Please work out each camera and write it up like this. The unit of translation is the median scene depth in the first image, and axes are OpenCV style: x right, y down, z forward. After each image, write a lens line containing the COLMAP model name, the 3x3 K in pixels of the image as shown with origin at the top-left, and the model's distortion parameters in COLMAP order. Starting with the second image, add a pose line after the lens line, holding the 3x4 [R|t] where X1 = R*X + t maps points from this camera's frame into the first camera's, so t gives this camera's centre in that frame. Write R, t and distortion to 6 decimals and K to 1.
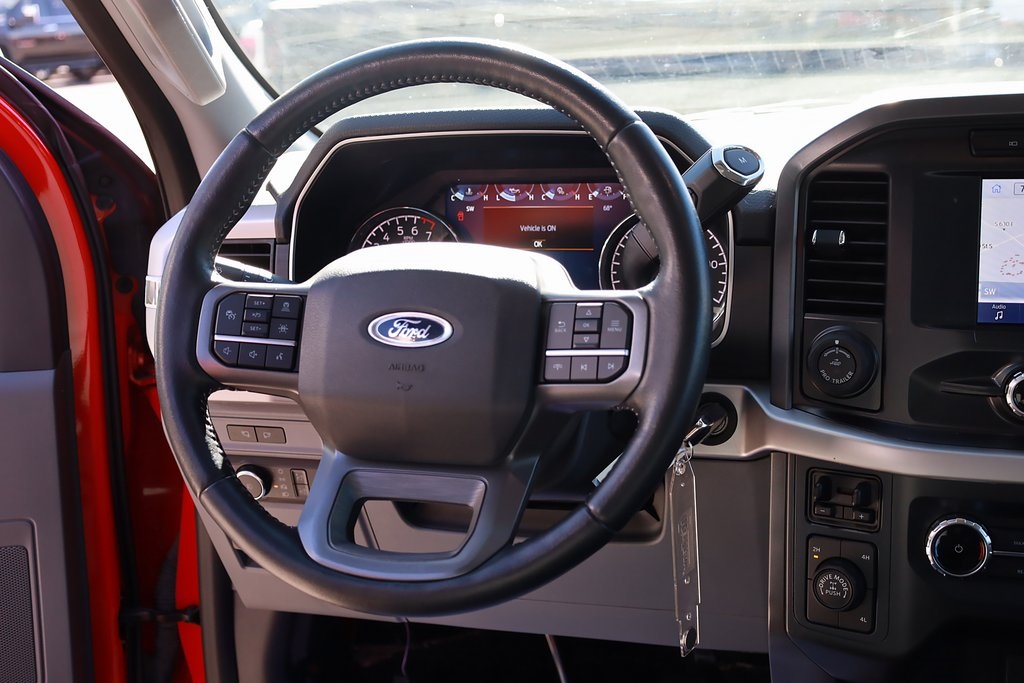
lens RADIAL K [[1378.9, 0, 512.0], [0, 1378.9, 341.5], [0, 0, 1]] dist [-0.010770, -0.098183]
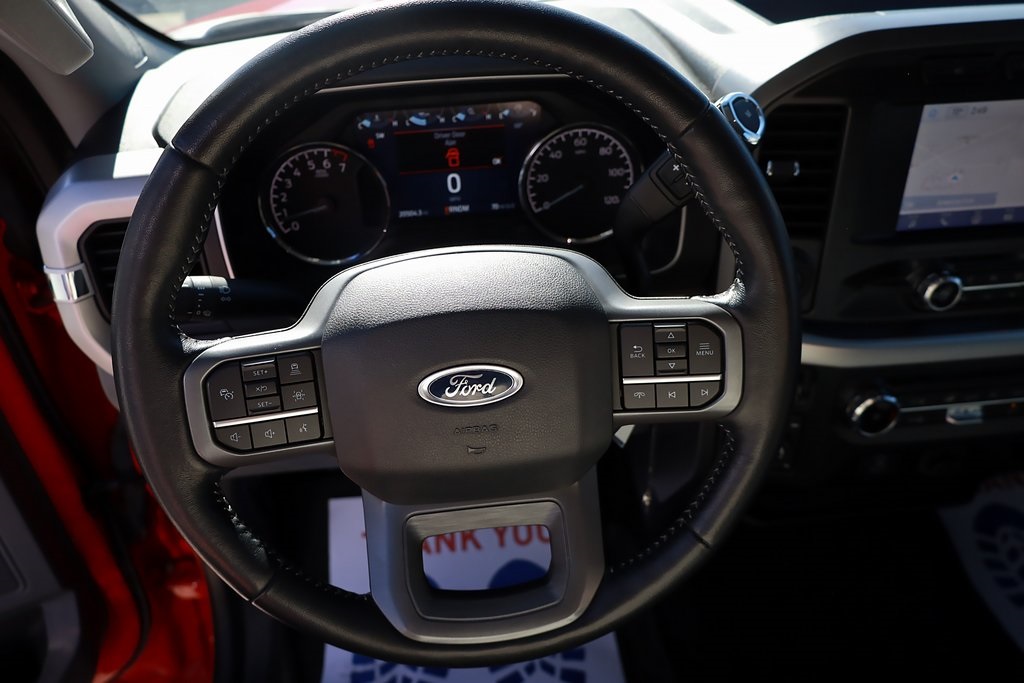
lens RADIAL K [[698.4, 0, 512.0], [0, 698.4, 341.5], [0, 0, 1]] dist [-0.025519, 0.003502]
pose [[0.922230, -0.219198, 0.318504, -0.171270], [0.082264, 0.916149, 0.392307, -0.188420], [-0.377789, -0.335595, 0.862932, 0.593863]]
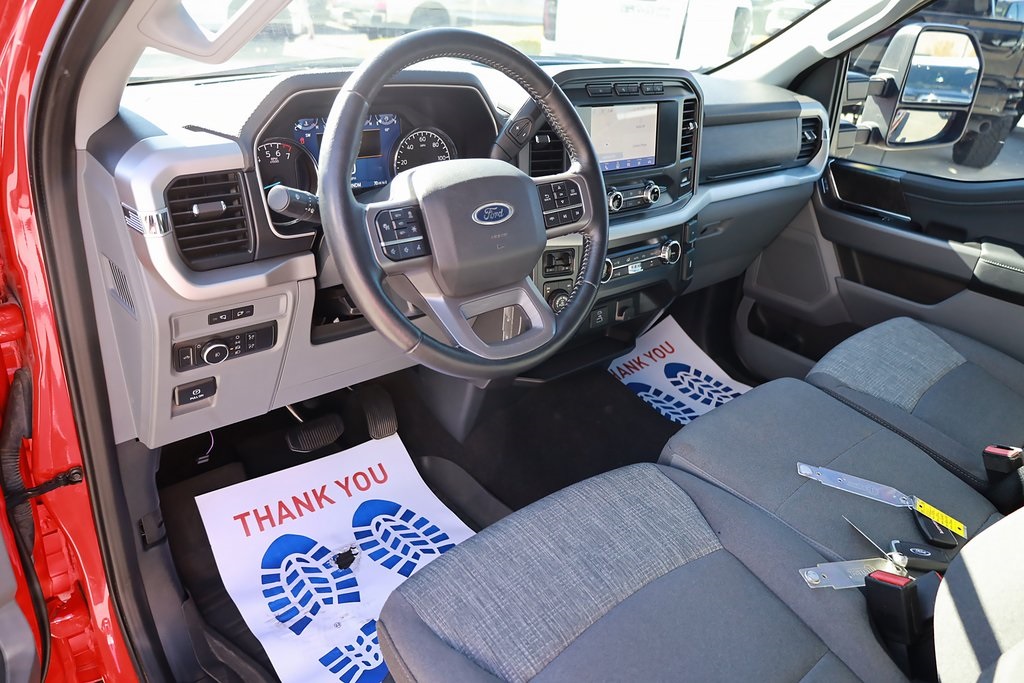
lens RADIAL K [[711.7, 0, 512.0], [0, 711.7, 341.5], [0, 0, 1]] dist [0.026501, 0.000822]
pose [[0.522039, -0.302101, 0.797628, -0.767838], [0.103796, 0.950723, 0.292152, -0.109062], [-0.846582, -0.069725, 0.527671, 0.471767]]
